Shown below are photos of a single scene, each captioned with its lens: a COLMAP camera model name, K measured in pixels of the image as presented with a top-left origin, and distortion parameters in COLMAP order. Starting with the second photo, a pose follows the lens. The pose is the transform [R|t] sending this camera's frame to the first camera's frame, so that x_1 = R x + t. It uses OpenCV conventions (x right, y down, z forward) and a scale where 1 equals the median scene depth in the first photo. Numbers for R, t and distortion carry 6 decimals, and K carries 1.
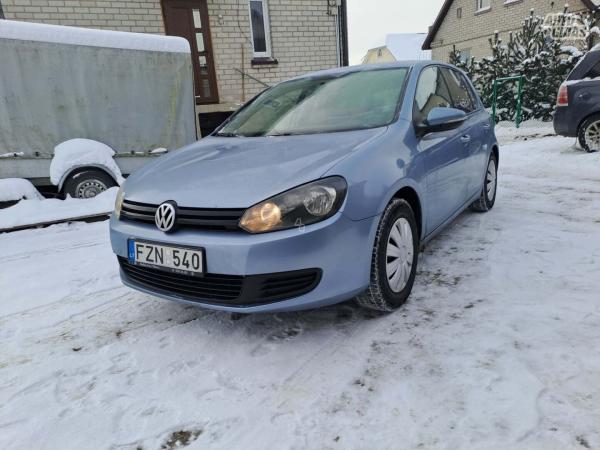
lens RADIAL K [[411.2, 0, 313.5], [0, 411.2, 235.2], [0, 0, 1]] dist [0.057355, -0.053800]
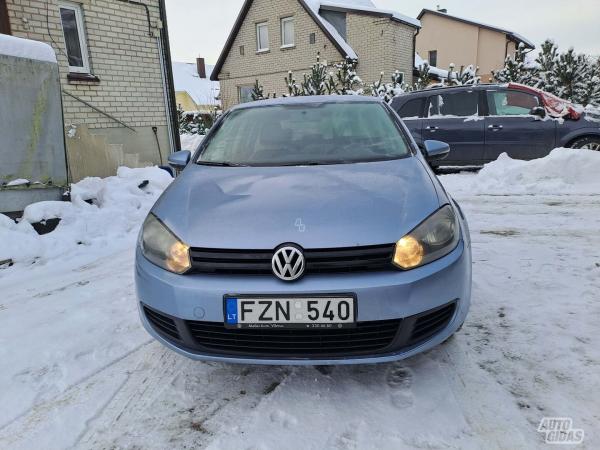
lens RADIAL K [[417.7, 0, 300.0], [0, 417.7, 225.0], [0, 0, 1]] dist [0.071373, -0.052493]
pose [[0.890786, -0.065575, 0.449666, -0.624080], [0.104450, 0.992585, -0.062167, -0.057353], [-0.442255, 0.102345, 0.891031, 0.200691]]
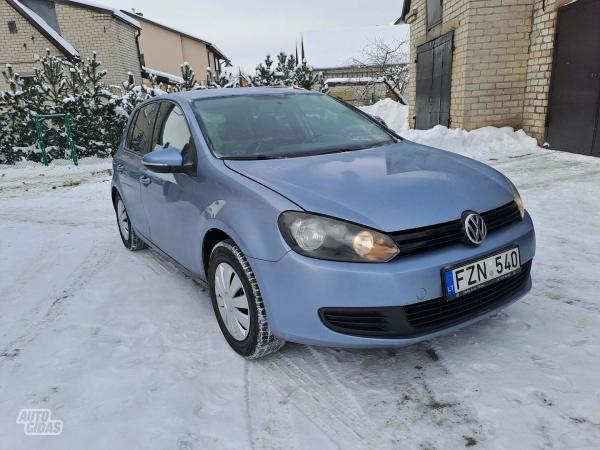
lens RADIAL K [[417.7, 0, 300.0], [0, 417.7, 225.0], [0, 0, 1]] dist [0.071373, -0.052493]
pose [[0.461463, -0.182016, 0.868287, -1.189637], [0.284533, 0.957389, 0.049476, -0.184180], [-0.840293, 0.224225, 0.493590, 0.756816]]
